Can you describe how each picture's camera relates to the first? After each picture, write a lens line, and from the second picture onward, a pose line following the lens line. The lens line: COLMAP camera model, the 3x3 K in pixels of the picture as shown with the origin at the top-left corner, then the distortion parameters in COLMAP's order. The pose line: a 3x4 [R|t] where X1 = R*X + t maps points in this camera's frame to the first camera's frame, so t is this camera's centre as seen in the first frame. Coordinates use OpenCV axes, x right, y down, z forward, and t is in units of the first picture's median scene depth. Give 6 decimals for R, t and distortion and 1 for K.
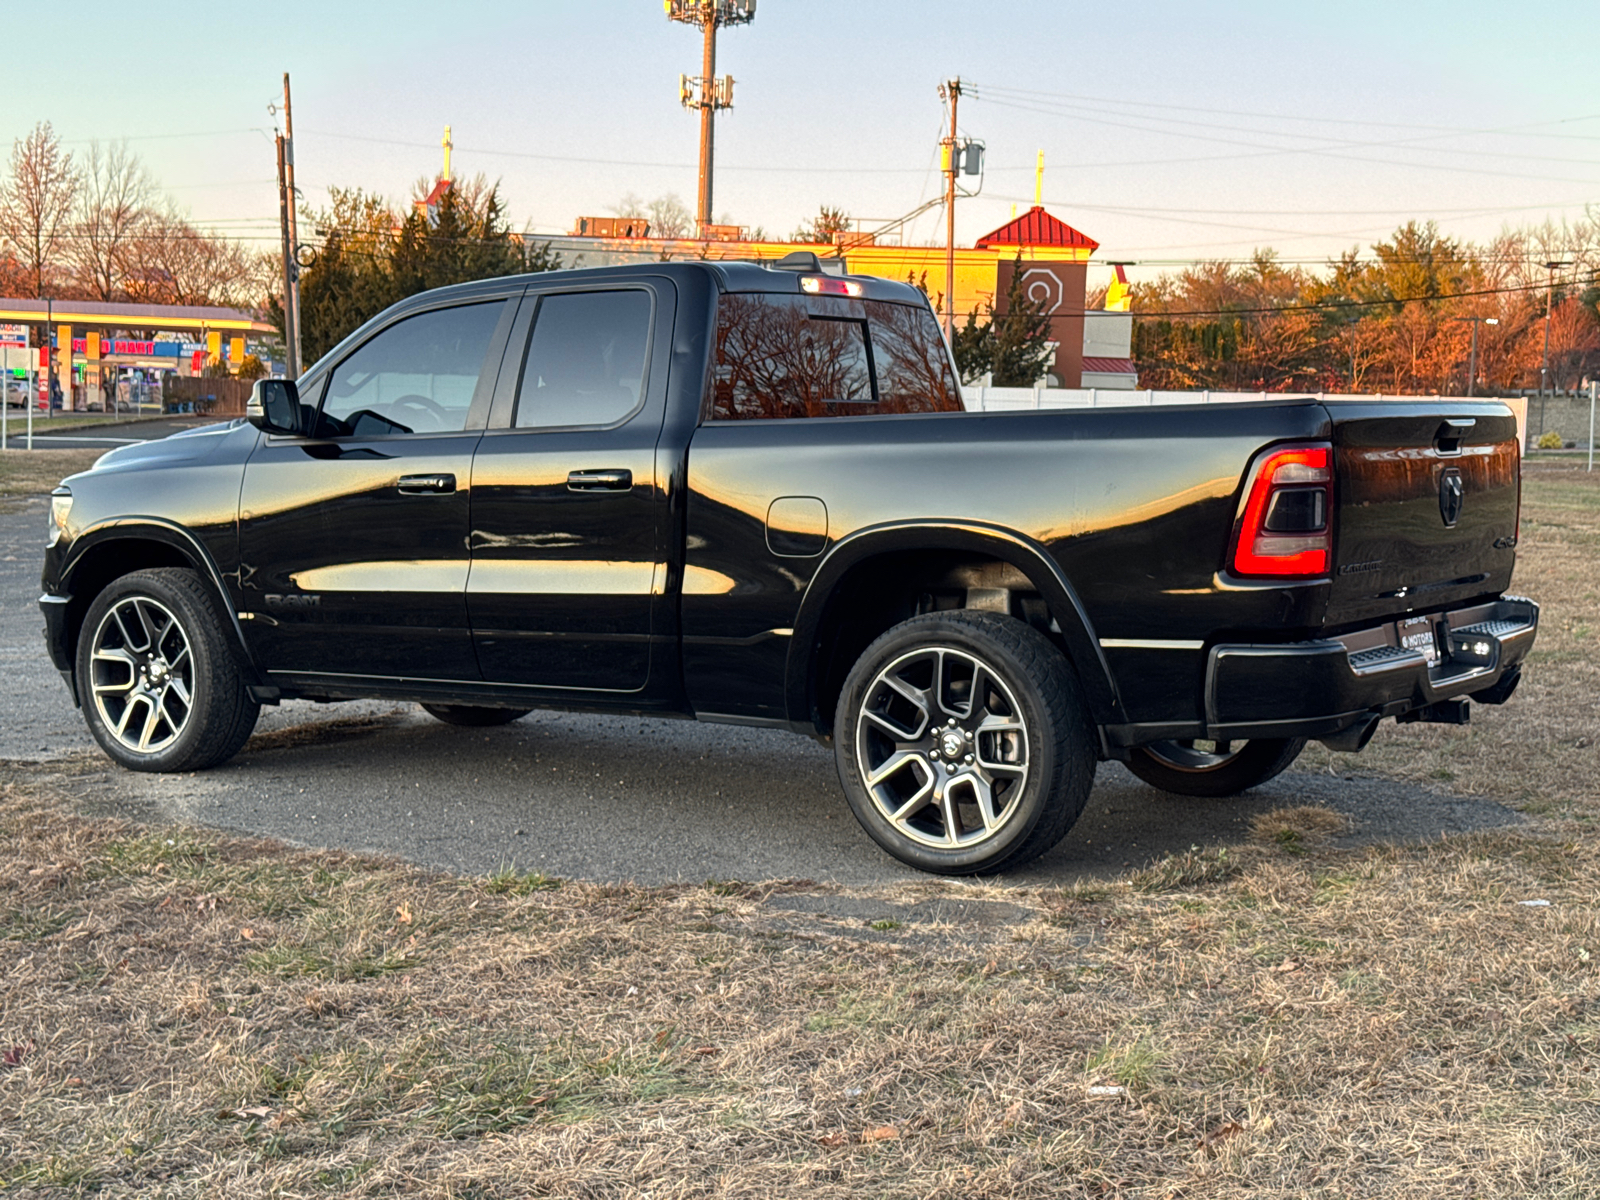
lens RADIAL K [[2233.3, 0, 795.0], [0, 2233.3, 629.9], [0, 0, 1]] dist [0.123521, 0.000000]
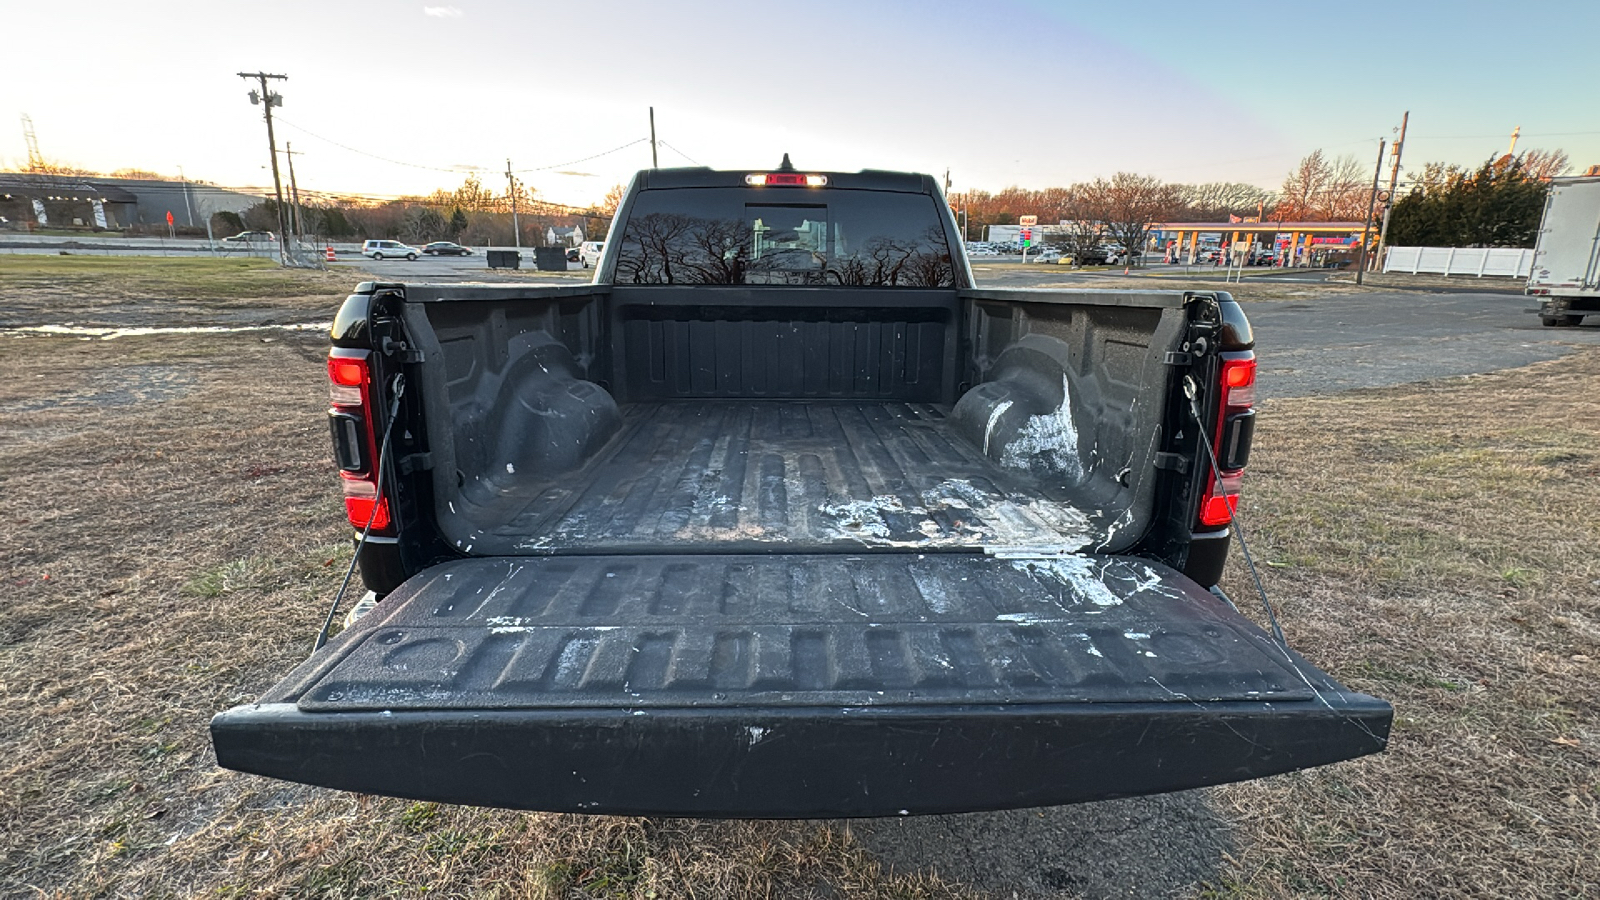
lens RADIAL K [[723.6, 0, 797.4], [0, 723.6, 453.1], [0, 0, 1]] dist [0.002517, -0.000755]
pose [[0.595265, 0.209801, -0.775657, 0.362906], [-0.085633, 0.976378, 0.198375, -0.079246], [0.798954, -0.051664, 0.599169, 0.715165]]
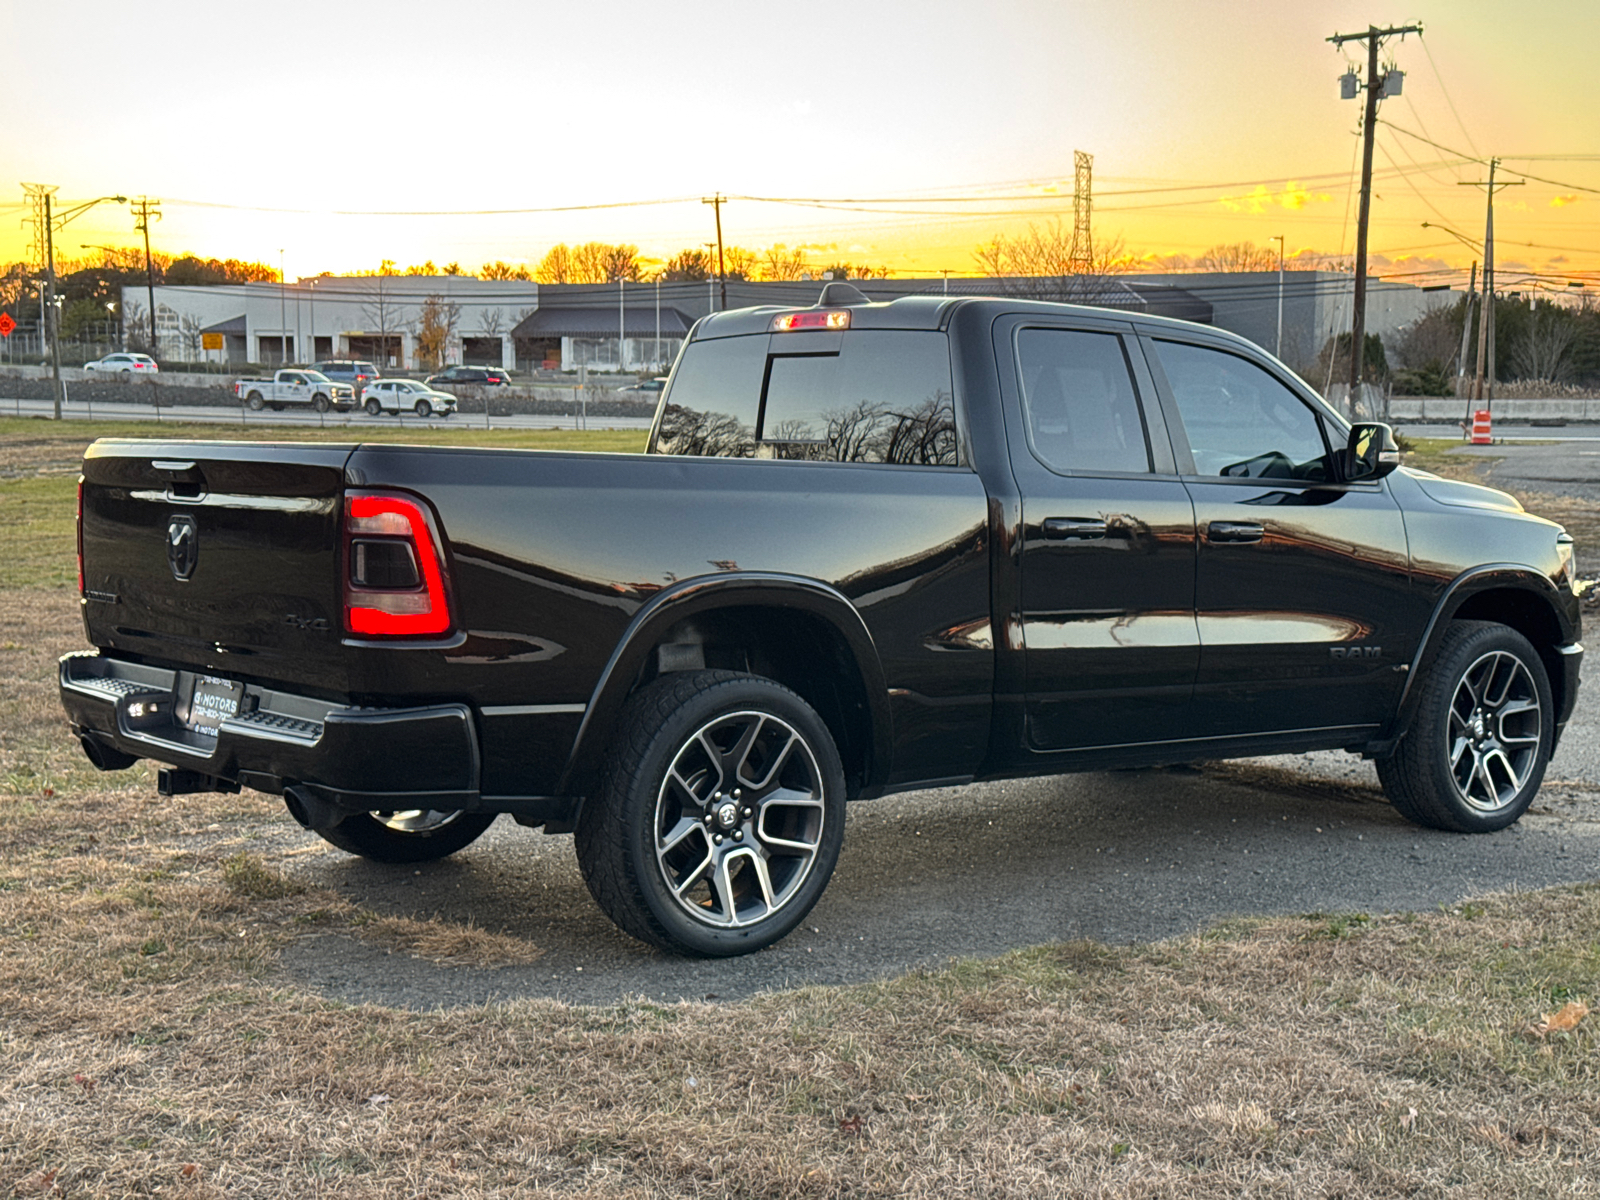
lens RADIAL K [[2233.3, 0, 795.1], [0, 2233.3, 614.7], [0, 0, 1]] dist [0.123521, 0.000000]
pose [[-0.272622, 0.075218, -0.959177, 0.897059], [-0.099470, 0.989394, 0.105859, -0.124567], [0.956966, 0.124268, -0.262248, 1.205778]]
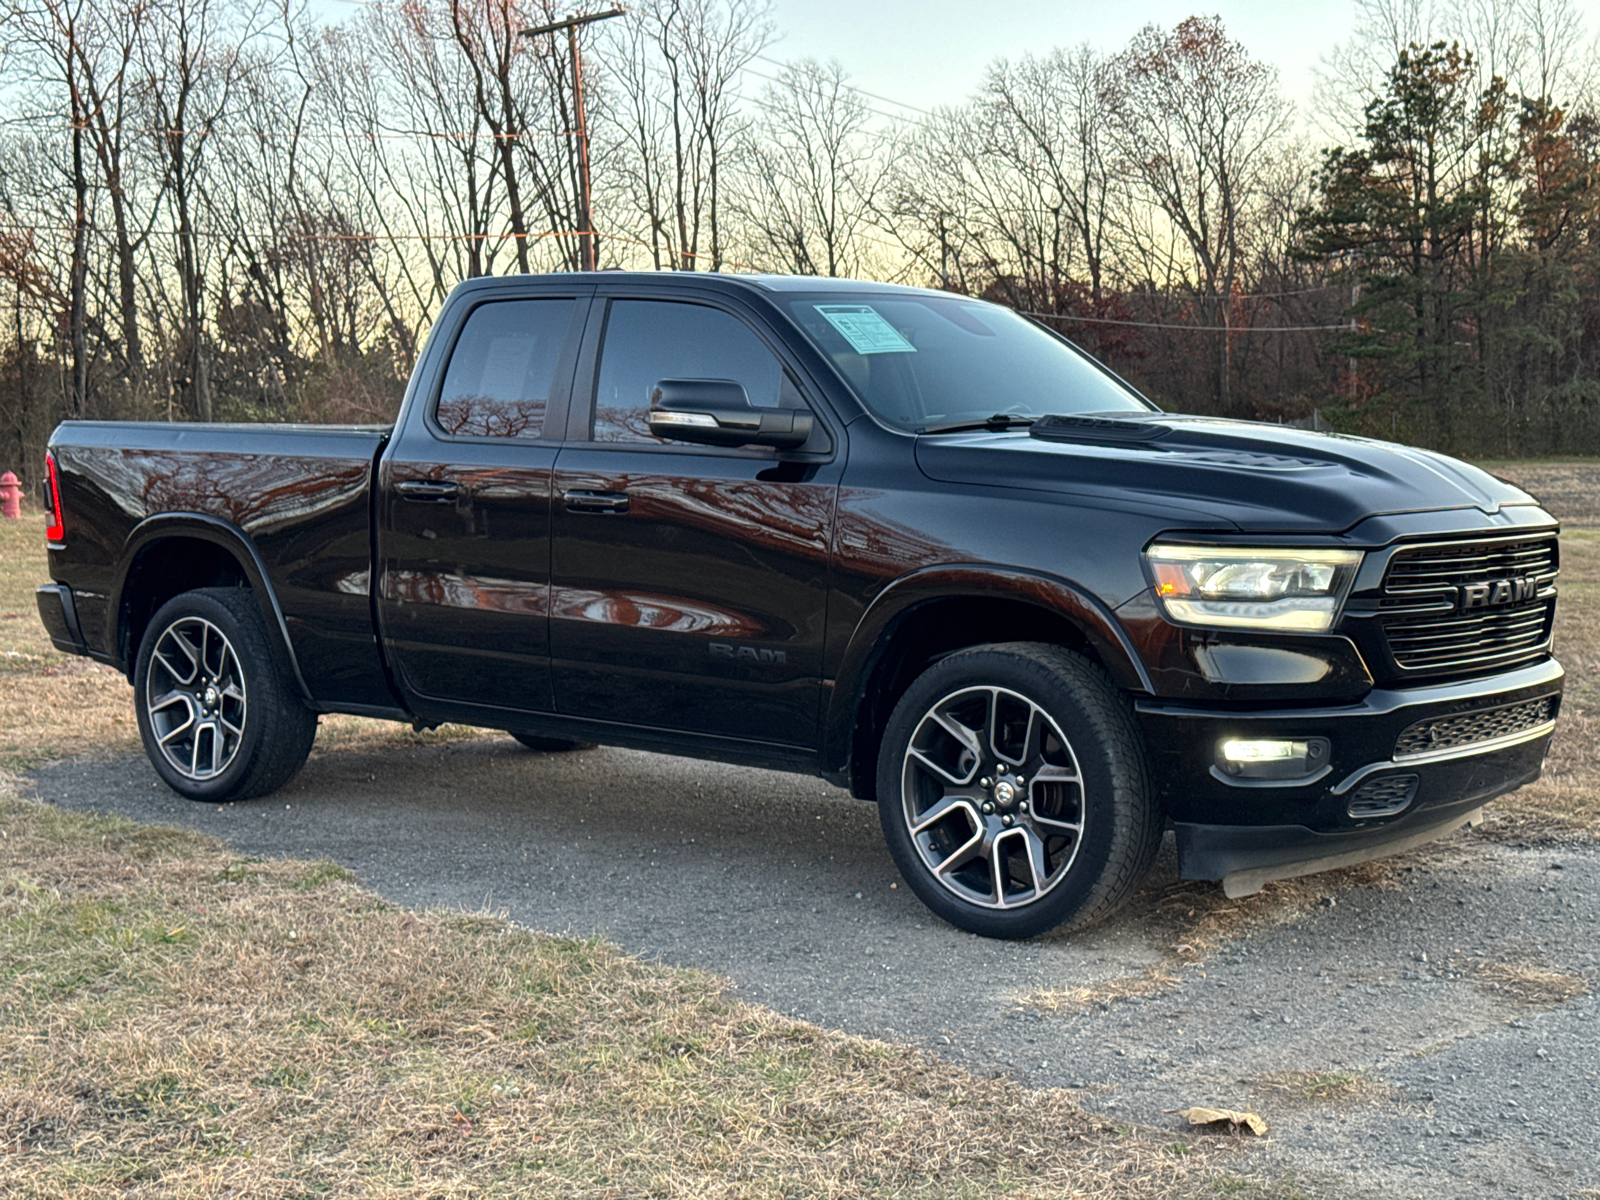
lens RADIAL K [[2234.0, 0, 804.0], [0, 2234.0, 590.4], [0, 0, 1]] dist [0.116640, 0.000000]
pose [[-0.995715, -0.000127, 0.092479, -0.172522], [0.014398, 0.987593, 0.156376, -0.177386], [-0.091352, 0.157037, -0.983359, 1.959172]]
